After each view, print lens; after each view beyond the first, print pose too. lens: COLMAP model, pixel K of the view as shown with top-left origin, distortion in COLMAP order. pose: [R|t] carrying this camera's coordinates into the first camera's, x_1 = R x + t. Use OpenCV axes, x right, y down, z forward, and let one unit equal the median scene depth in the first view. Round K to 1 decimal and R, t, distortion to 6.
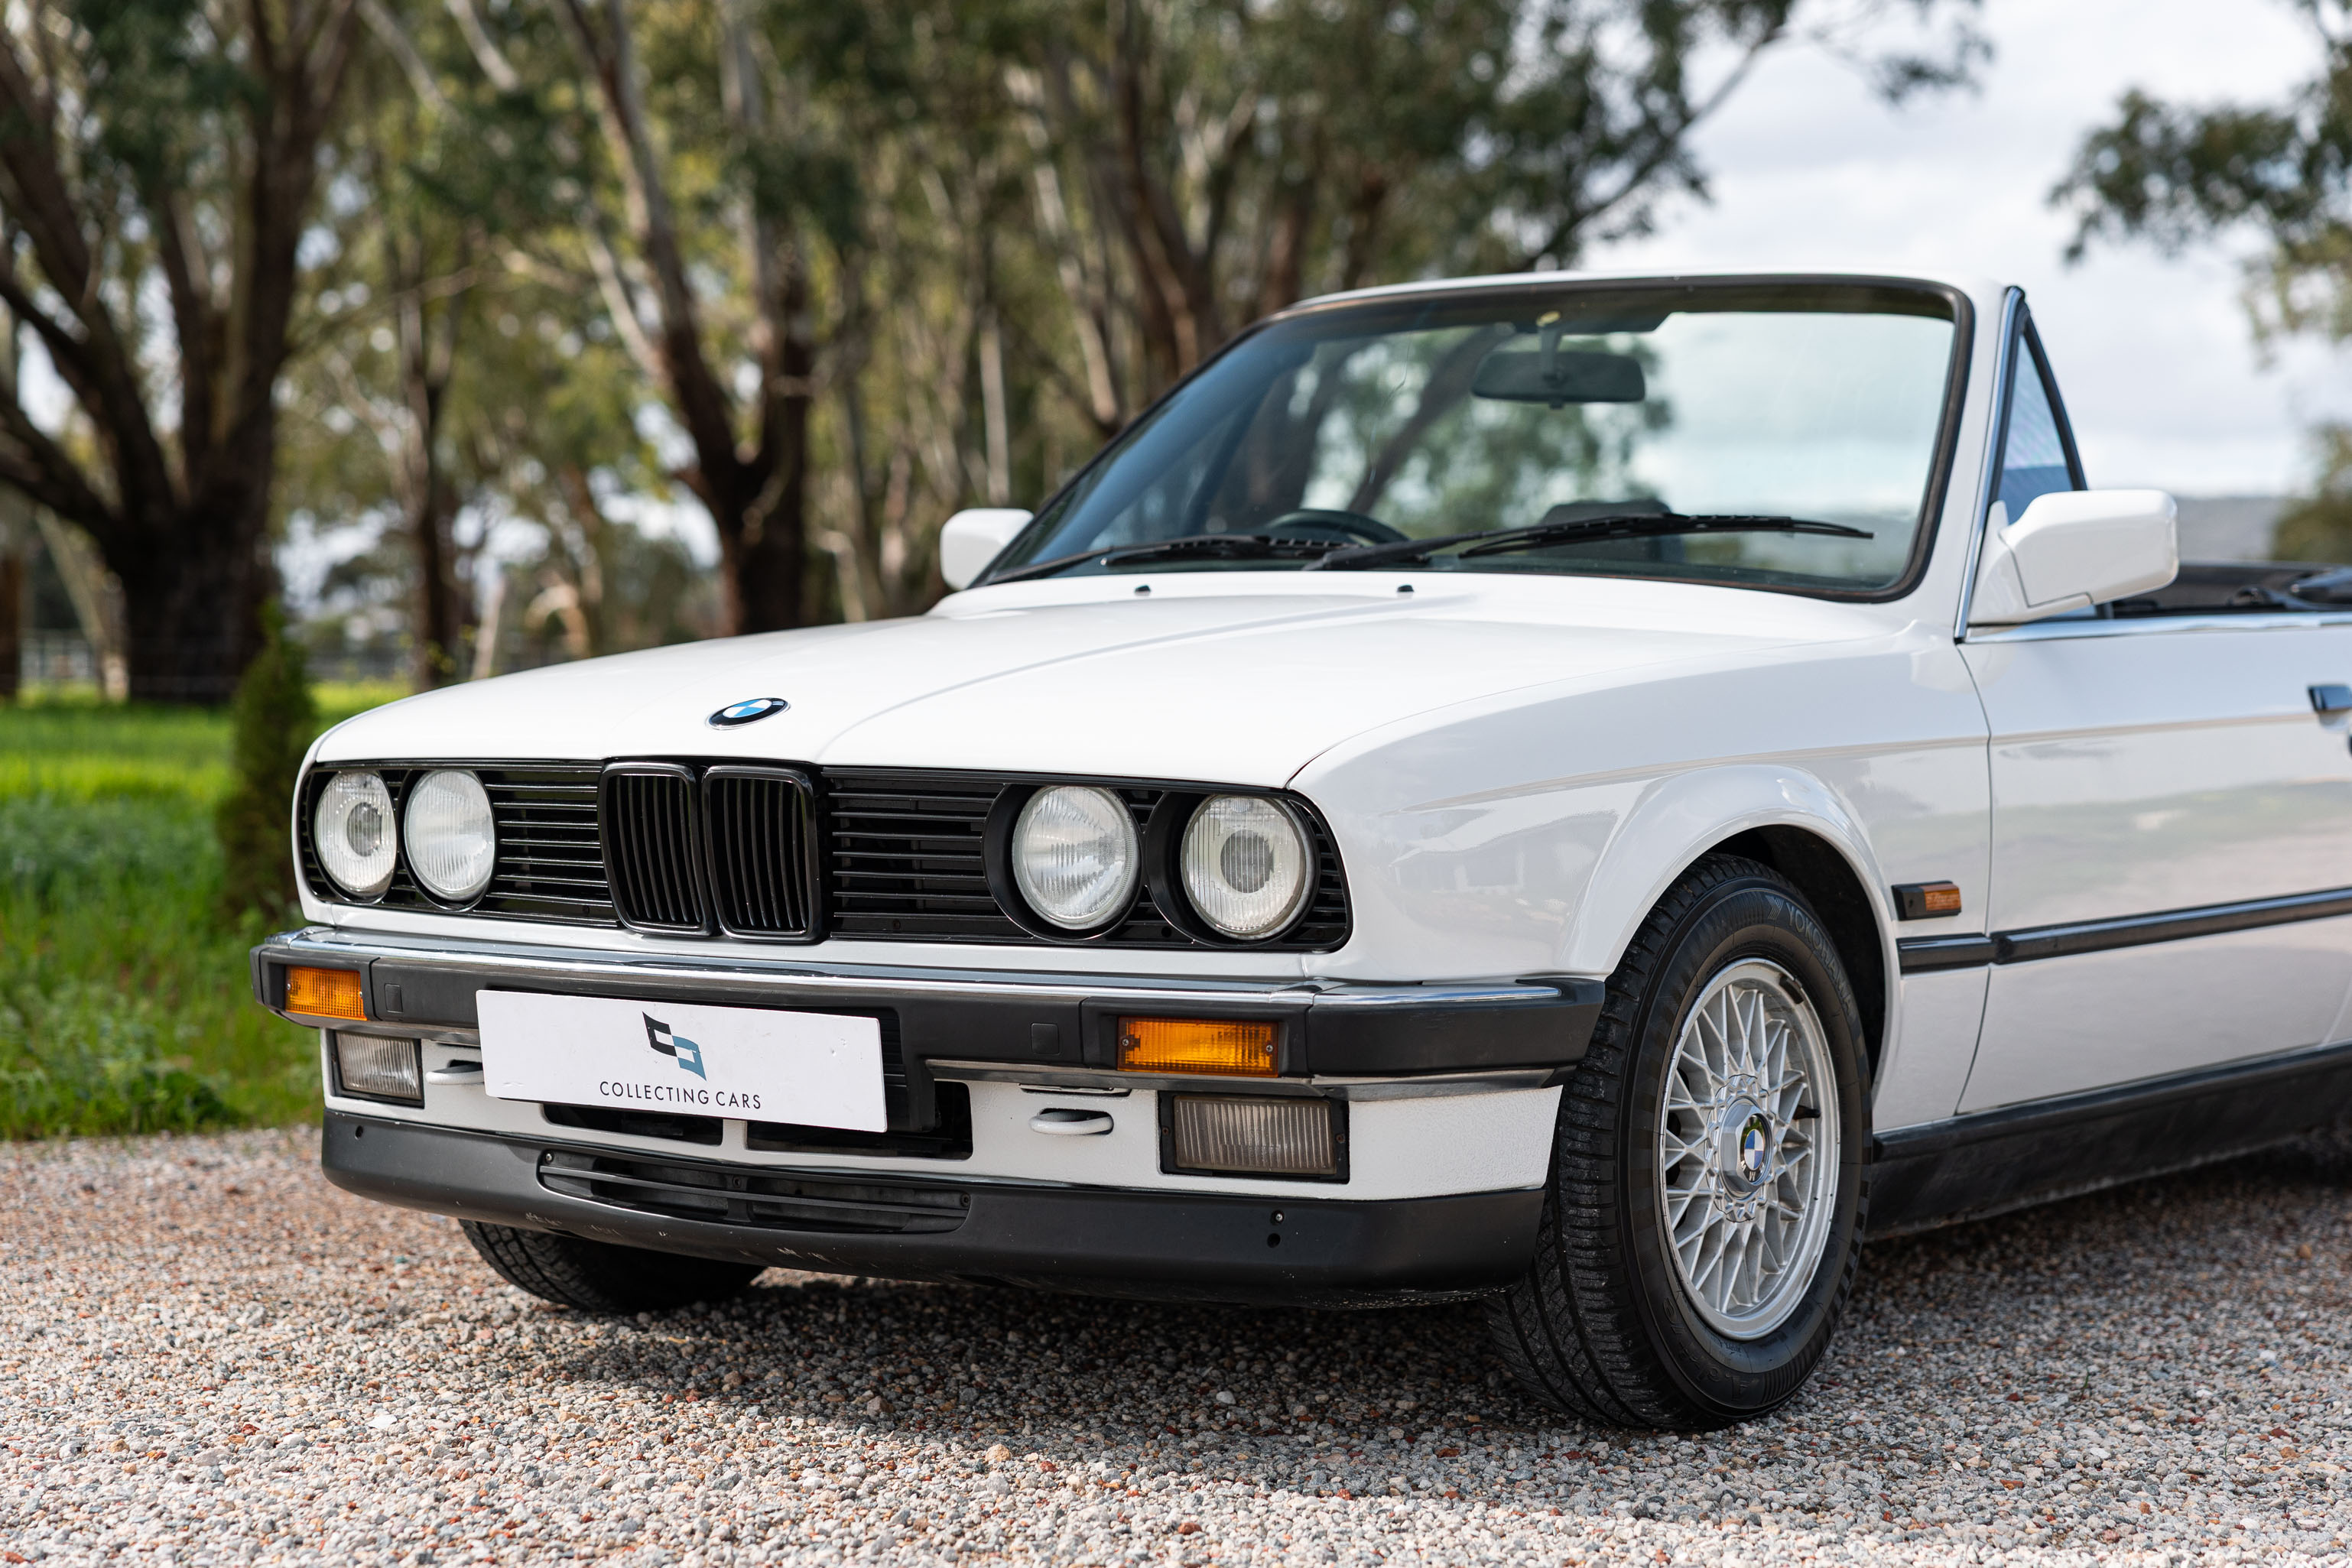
lens RADIAL K [[5999.8, 0, 980.1], [0, 5999.8, 824.6], [0, 0, 1]] dist [0.057308, -0.484513]
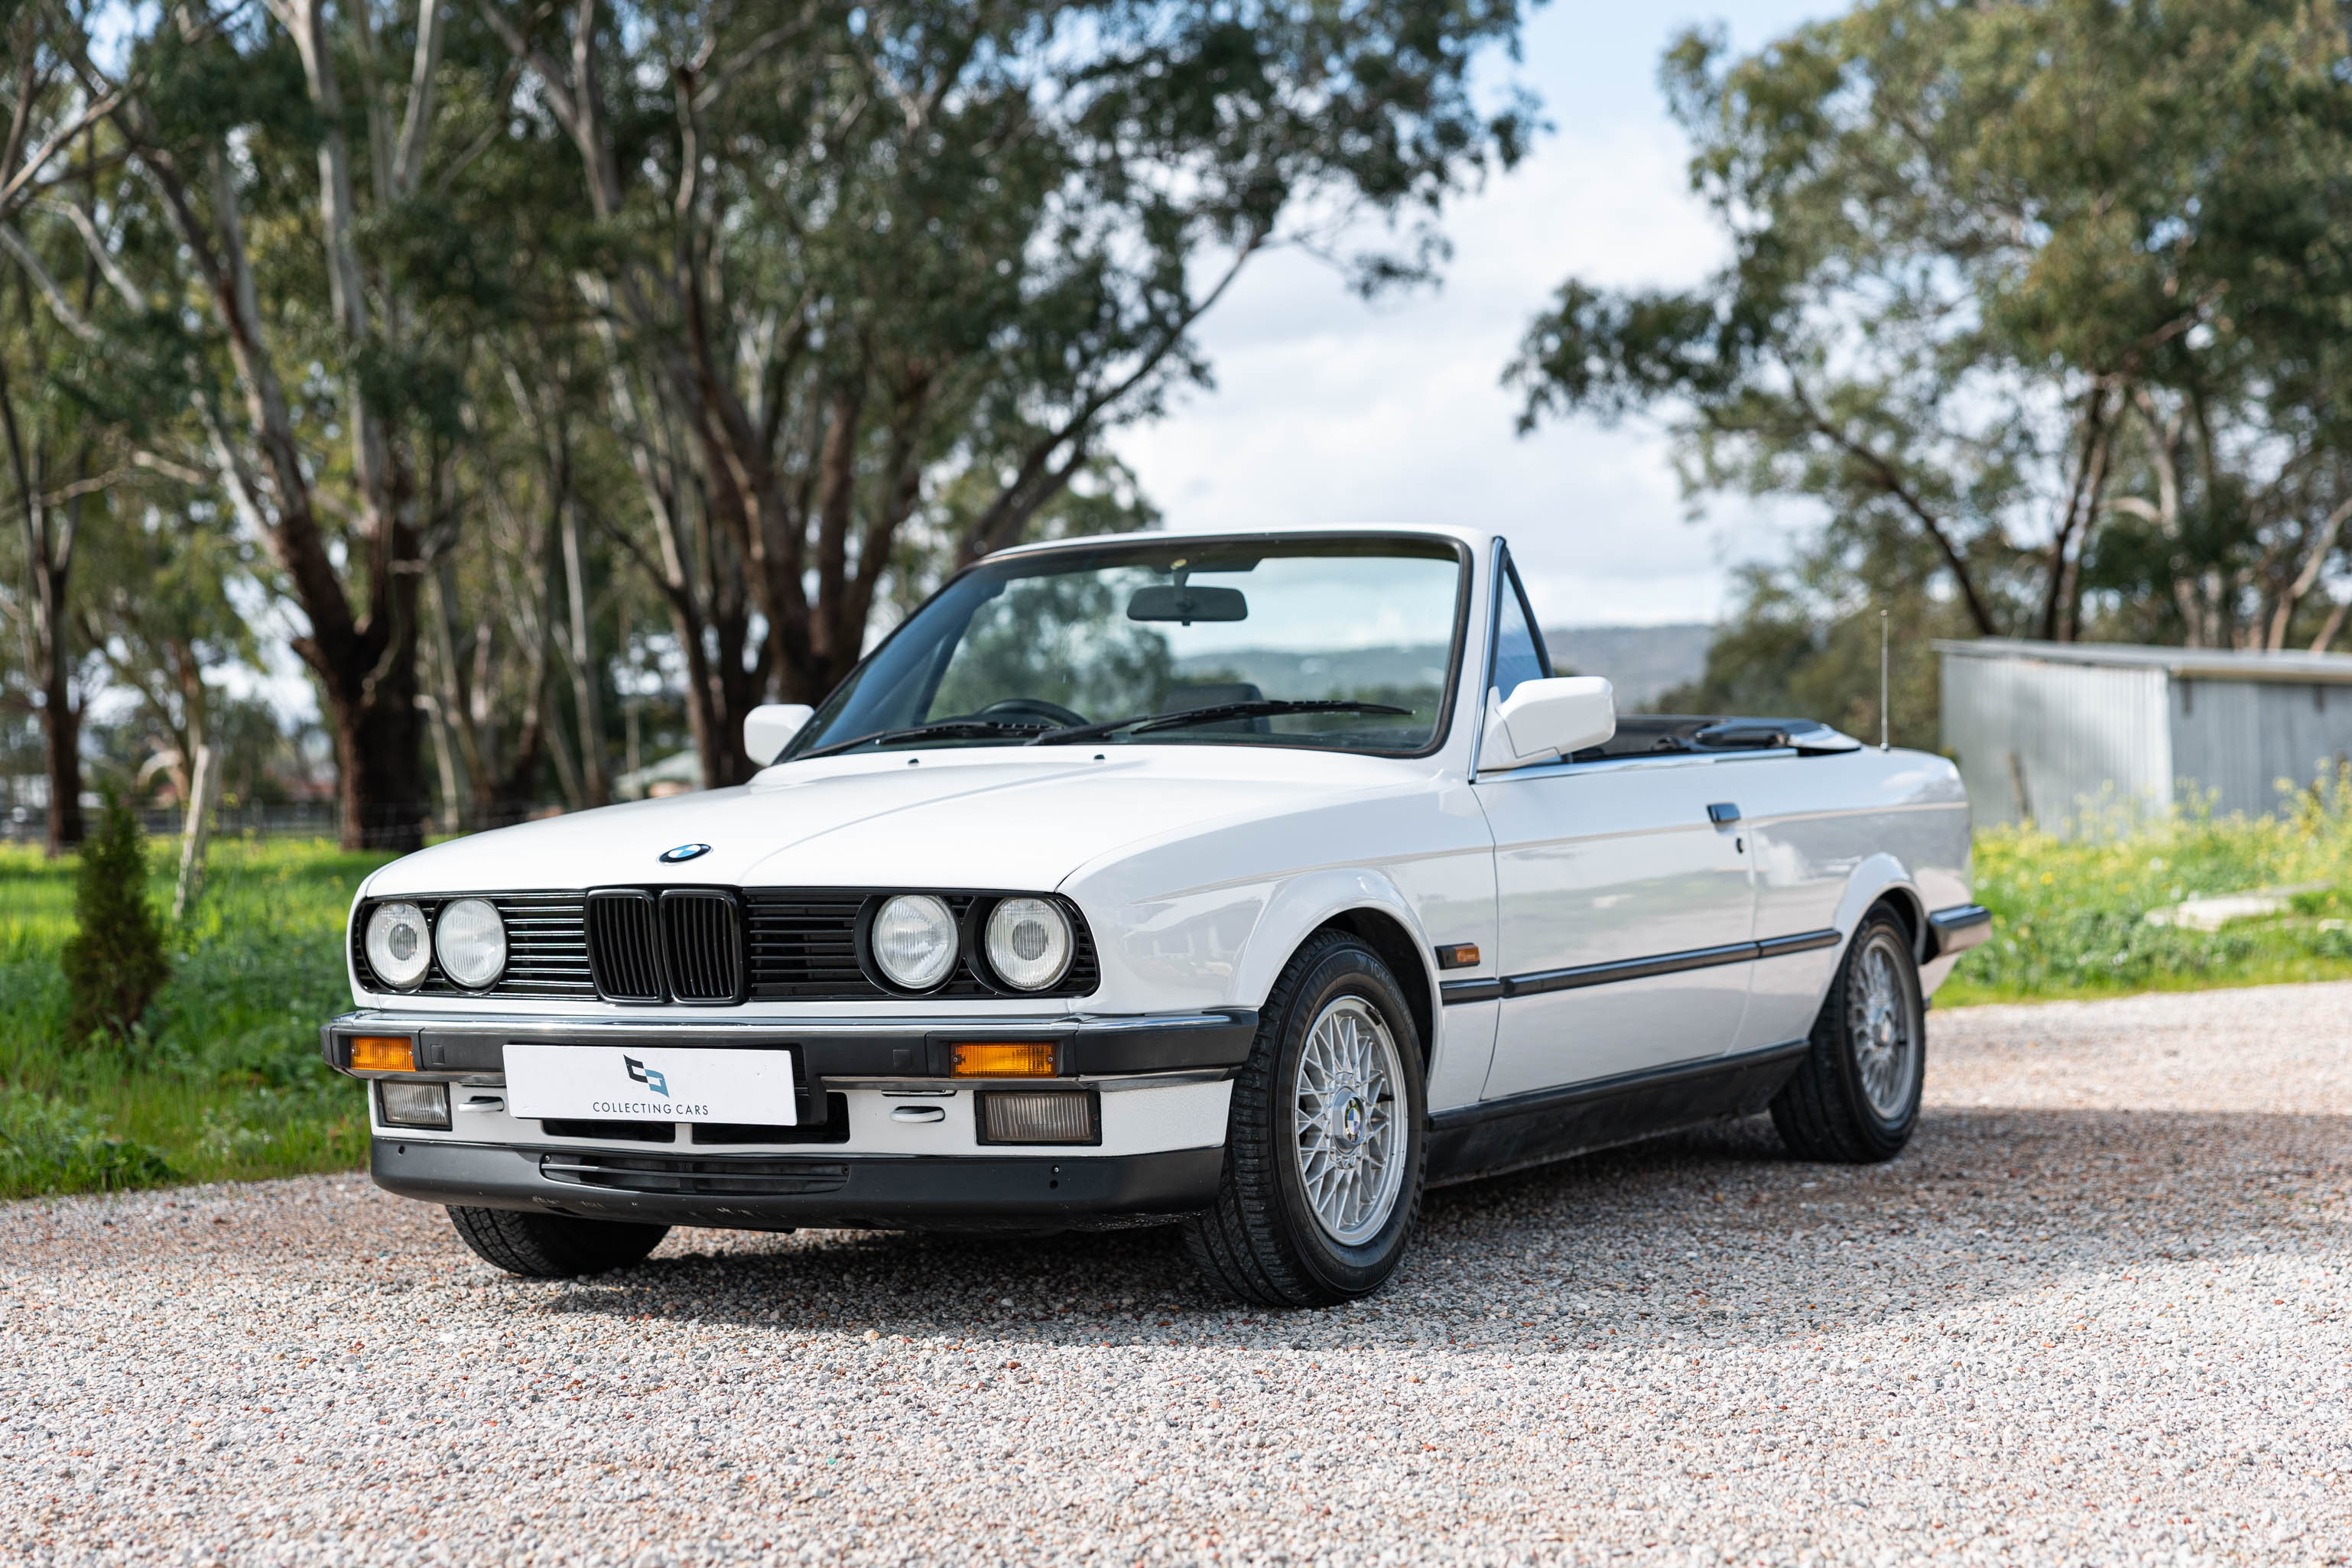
lens RADIAL K [[6177.5, 0, 1176.0], [0, 6177.5, 784.0], [0, 0, 1]] dist [0.055198, 0.356543]
pose [[0.992101, -0.028291, 0.122212, -0.097819], [0.031752, 0.999146, -0.026459, 0.008114], [-0.121359, 0.030131, 0.992151, -0.514684]]
